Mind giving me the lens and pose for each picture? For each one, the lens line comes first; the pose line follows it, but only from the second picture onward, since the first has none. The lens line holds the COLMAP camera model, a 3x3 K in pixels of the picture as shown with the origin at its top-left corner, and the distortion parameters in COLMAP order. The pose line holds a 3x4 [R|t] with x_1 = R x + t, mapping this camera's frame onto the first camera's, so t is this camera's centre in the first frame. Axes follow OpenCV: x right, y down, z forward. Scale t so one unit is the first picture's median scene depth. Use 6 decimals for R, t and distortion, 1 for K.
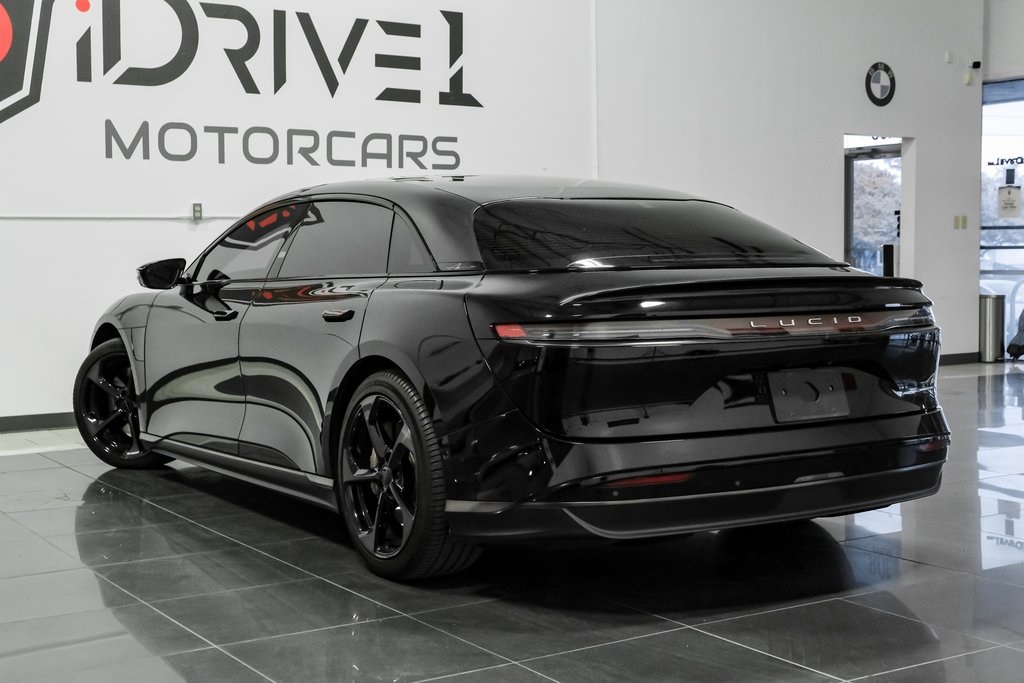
lens RADIAL K [[1410.2, 0, 484.1], [0, 1410.2, 339.3], [0, 0, 1]] dist [0.005407, 0.048075]
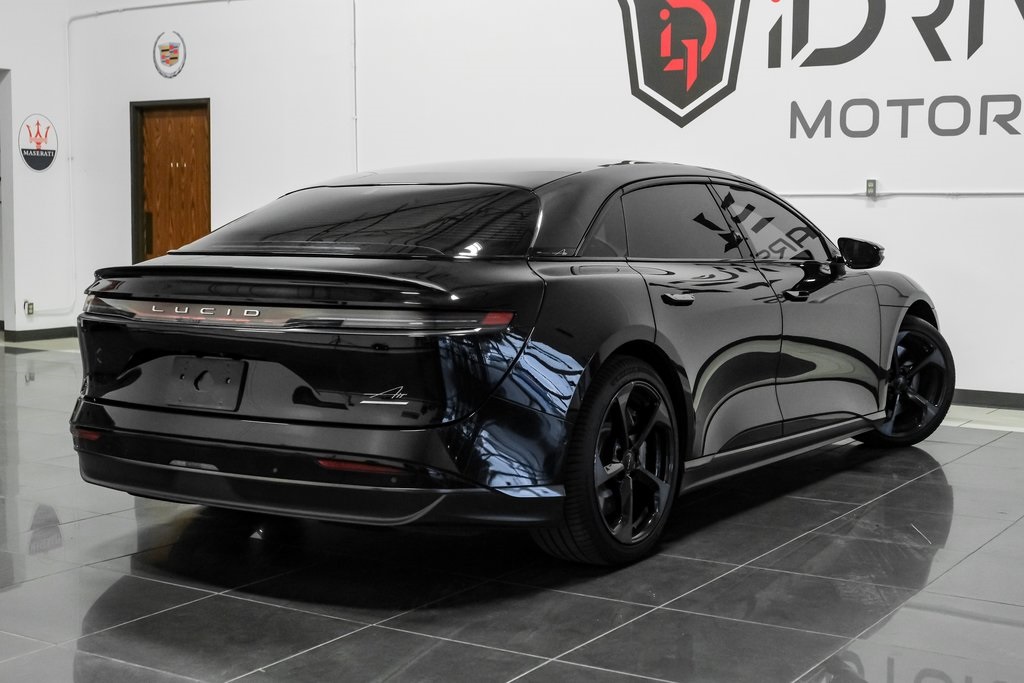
lens RADIAL K [[1381.4, 0, 526.0], [0, 1381.4, 344.2], [0, 0, 1]] dist [-0.012089, 0.029363]
pose [[0.428207, 0.094240, -0.898753, 0.564042], [-0.067661, 0.995099, 0.072106, -0.034818], [0.901144, 0.029935, 0.432485, 0.364737]]
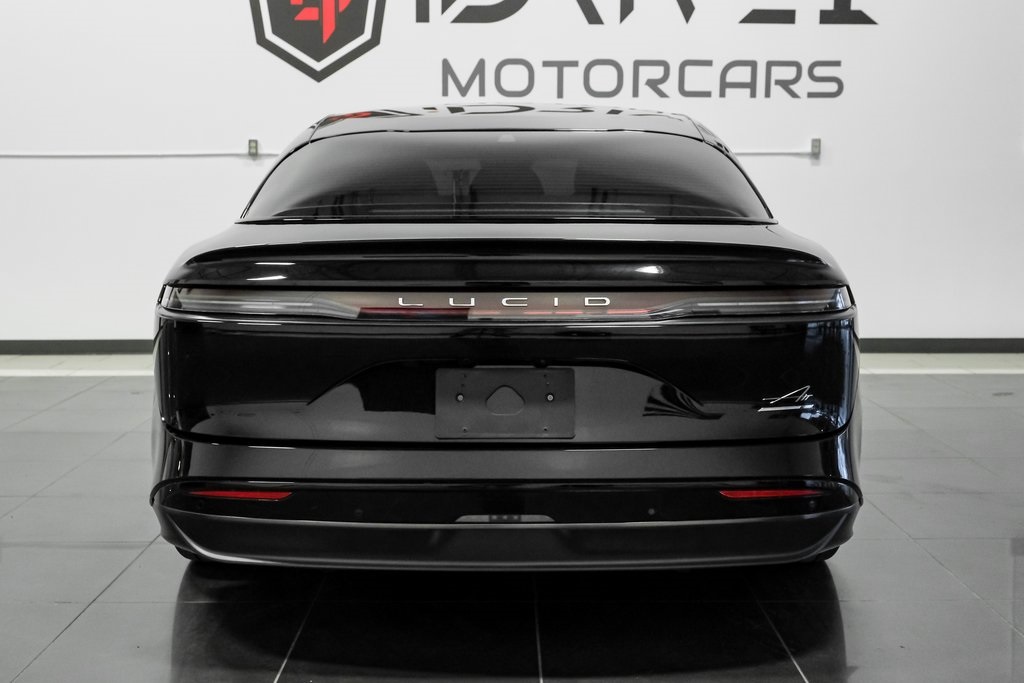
lens RADIAL K [[1280.8, 0, 490.9], [0, 1280.8, 362.1], [0, 0, 1]] dist [-0.000574, 0.061185]
pose [[0.842482, 0.080553, -0.532669, 0.266055], [-0.039450, 0.995328, 0.088123, -0.018074], [0.537279, -0.053228, 0.841723, 0.209640]]
